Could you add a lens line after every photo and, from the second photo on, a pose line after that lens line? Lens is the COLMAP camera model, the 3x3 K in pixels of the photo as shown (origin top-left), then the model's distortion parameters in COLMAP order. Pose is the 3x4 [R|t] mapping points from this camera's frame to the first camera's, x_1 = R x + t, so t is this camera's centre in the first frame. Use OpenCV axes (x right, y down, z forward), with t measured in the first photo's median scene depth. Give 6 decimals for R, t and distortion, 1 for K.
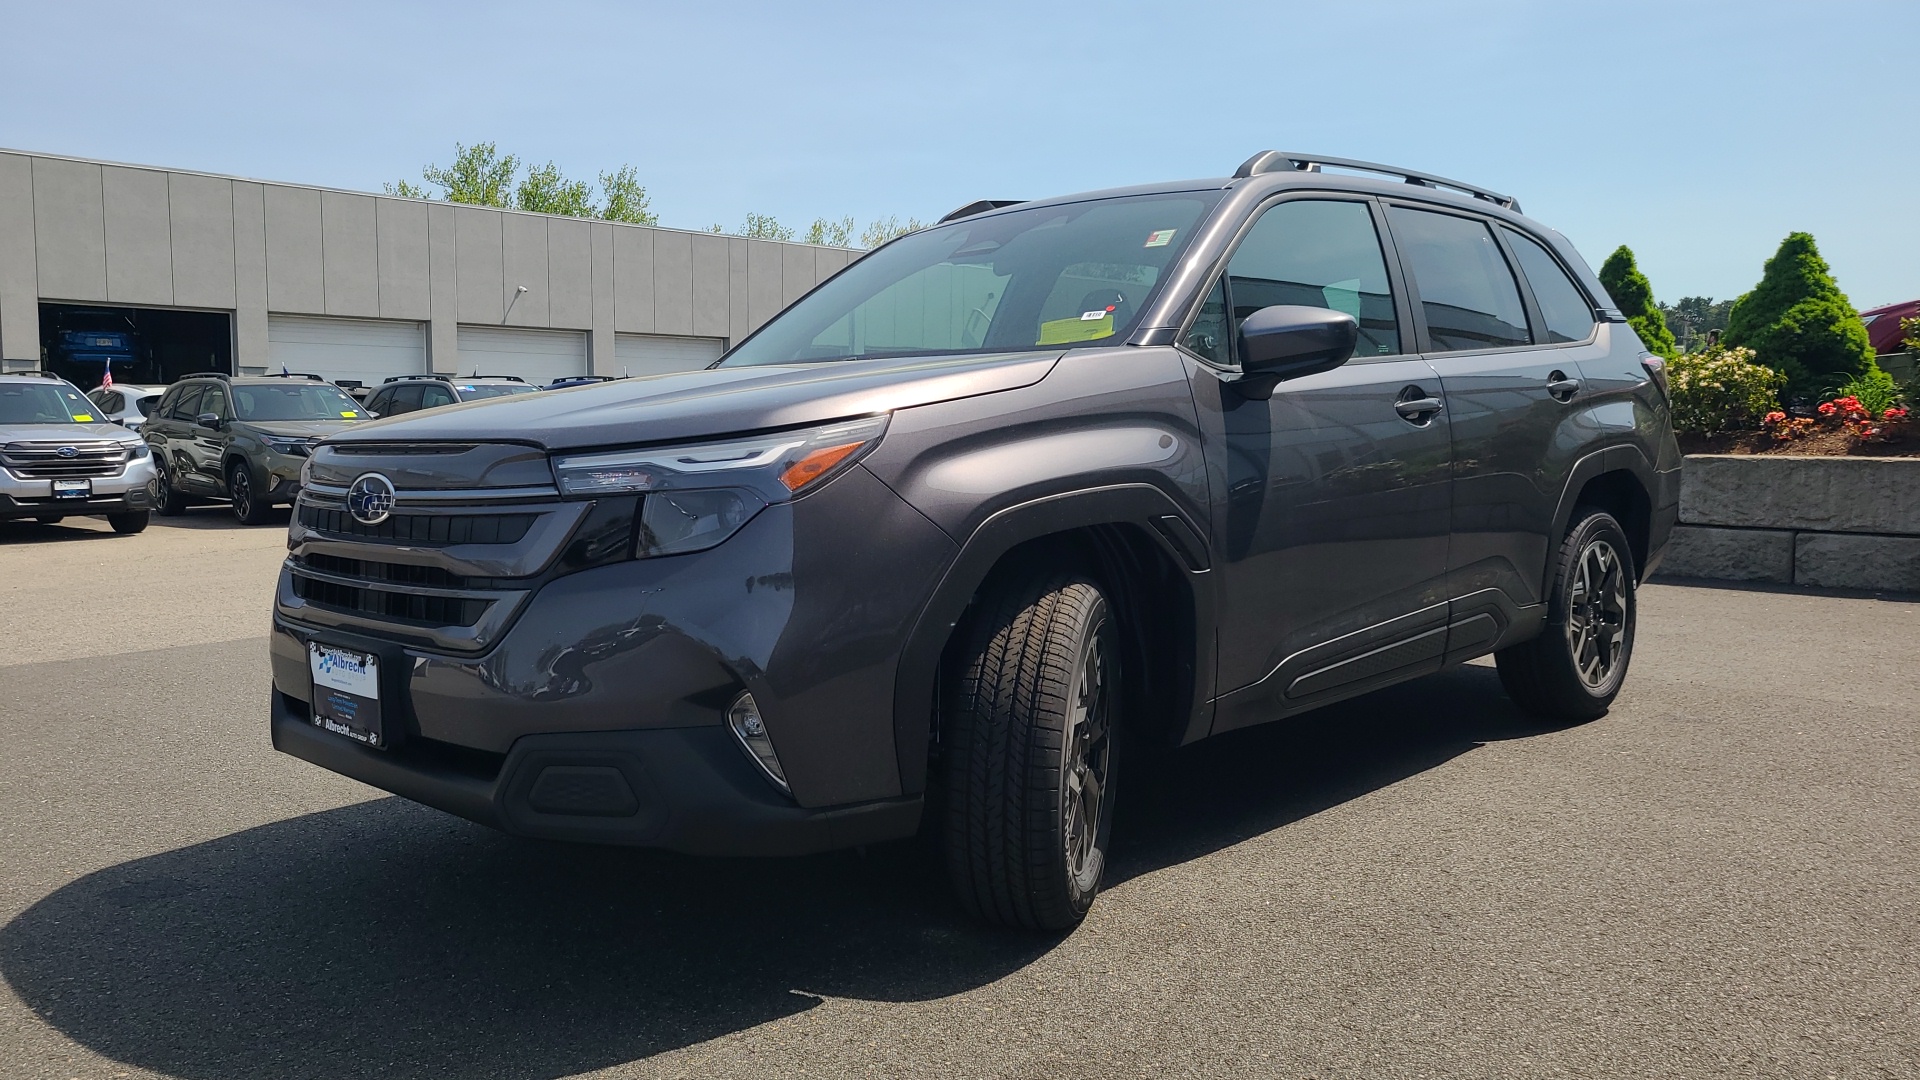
lens RADIAL K [[1449.4, 0, 960.0], [0, 1449.4, 540.0], [0, 0, 1]] dist [0.022160, 0.000901]
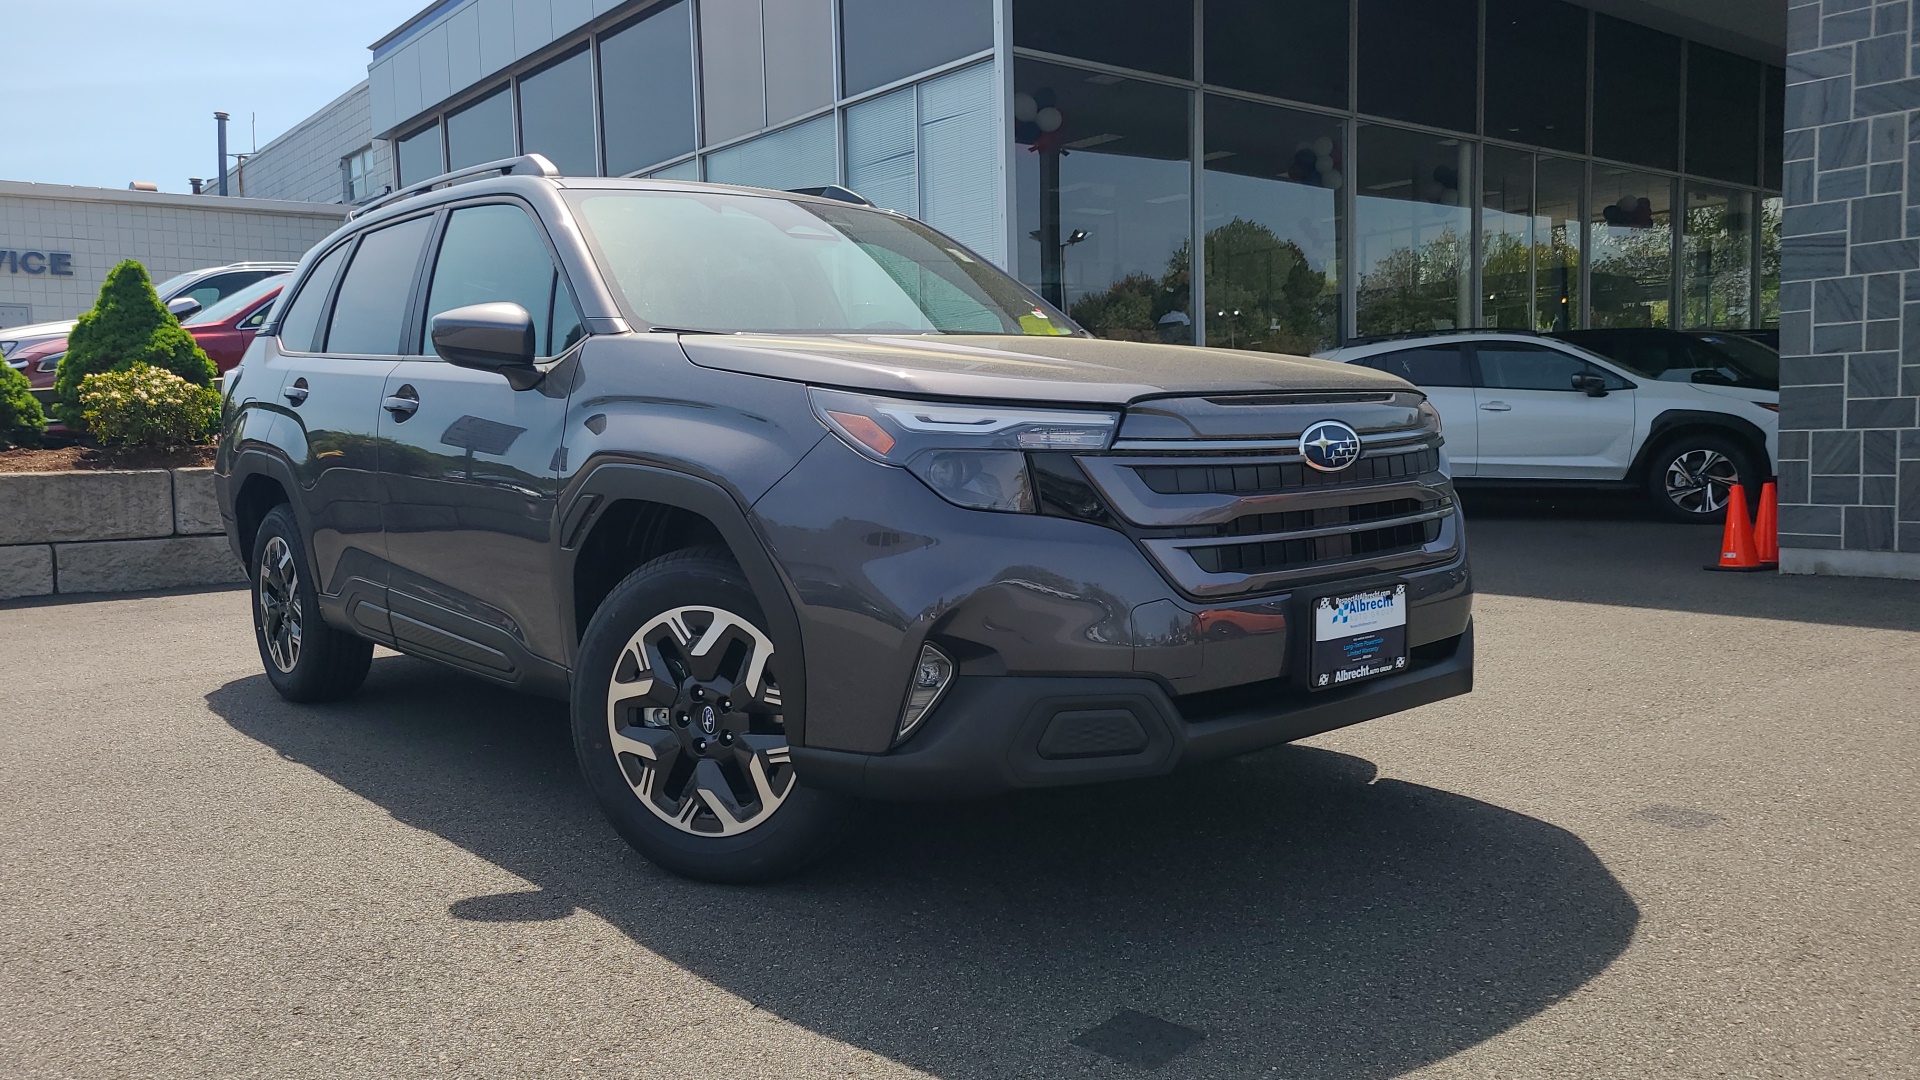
lens RADIAL K [[1437.5, 0, 922.1], [0, 1437.5, 543.9], [0, 0, 1]] dist [0.065451, -0.037460]
pose [[0.093459, -0.078058, 0.992558, -1.516315], [0.106487, 0.991987, 0.067986, -0.063099], [-0.989912, 0.099341, 0.101023, 1.246385]]
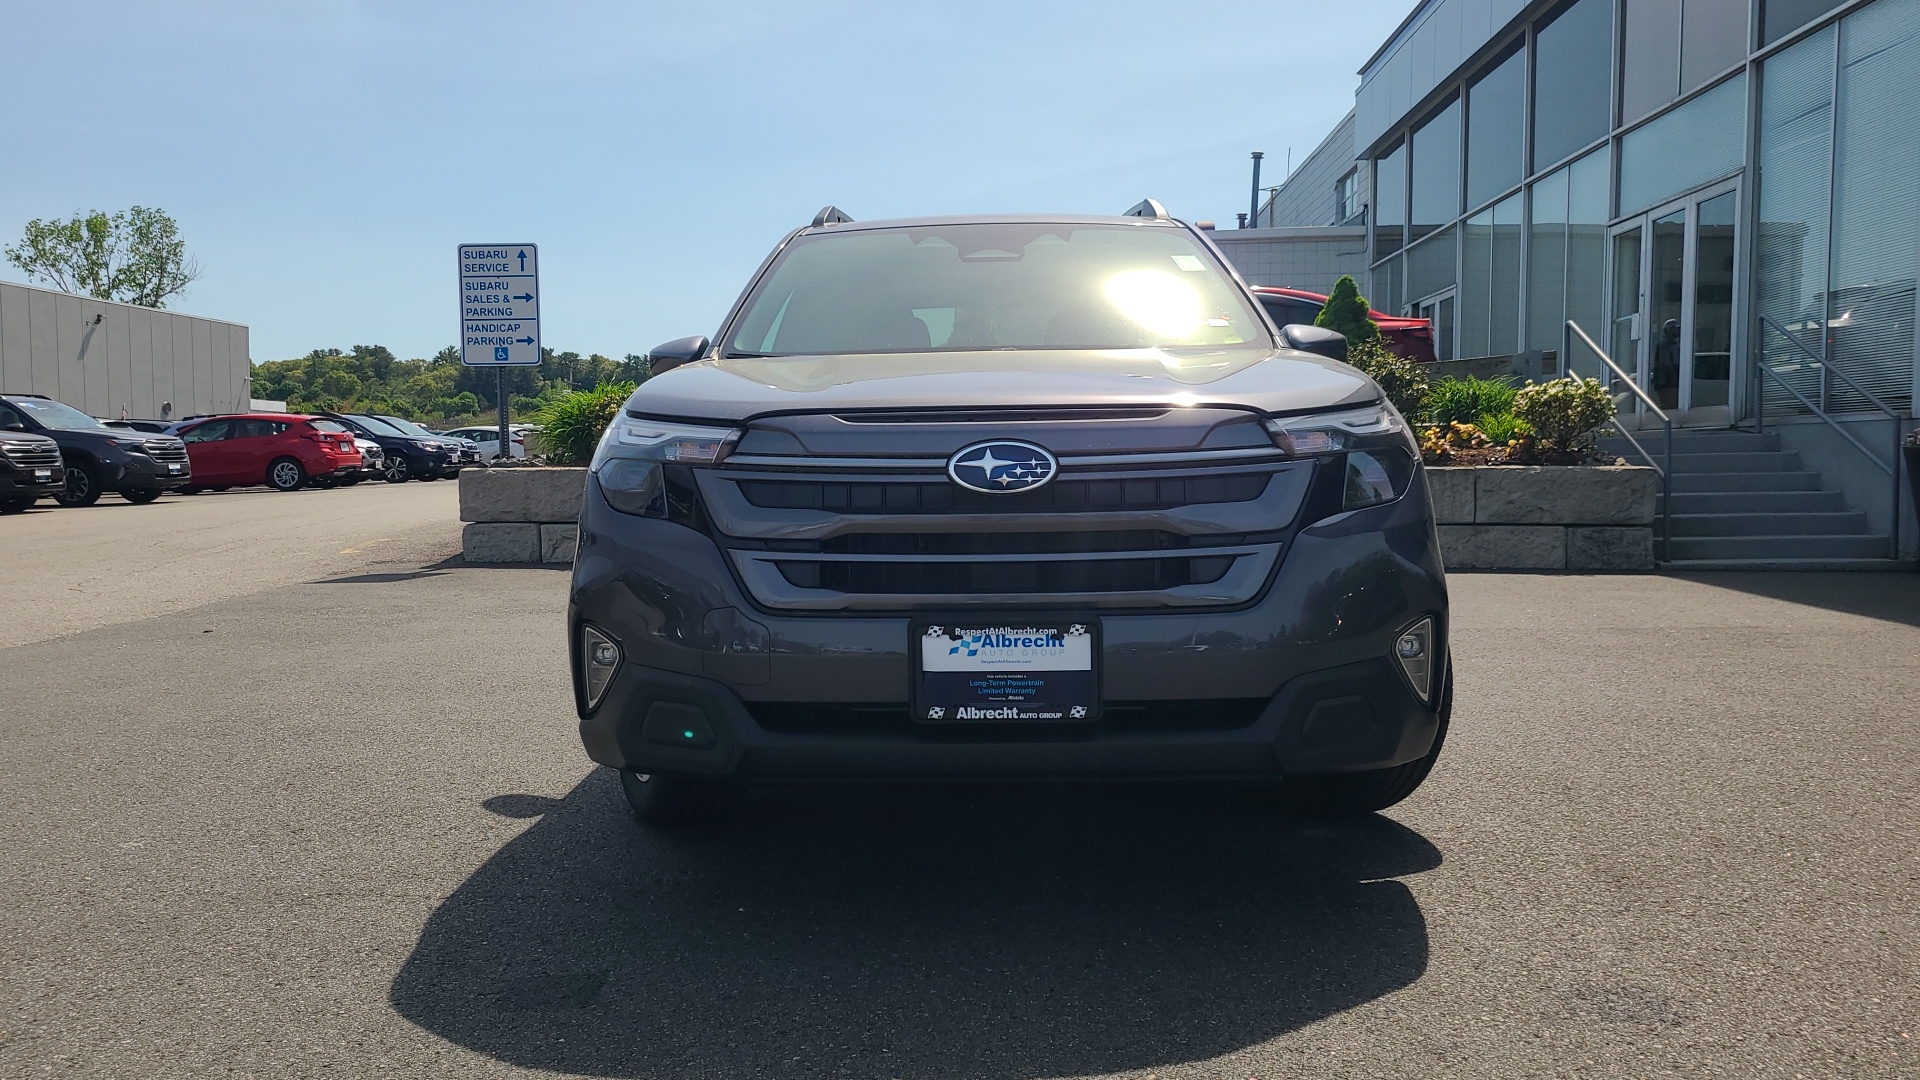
lens RADIAL K [[1437.5, 0, 922.1], [0, 1437.5, 543.9], [0, 0, 1]] dist [0.065451, -0.037460]
pose [[0.737067, -0.041227, 0.674561, -1.132061], [0.057917, 0.998319, -0.002270, 0.021320], [-0.673334, 0.040741, 0.738216, 0.361019]]
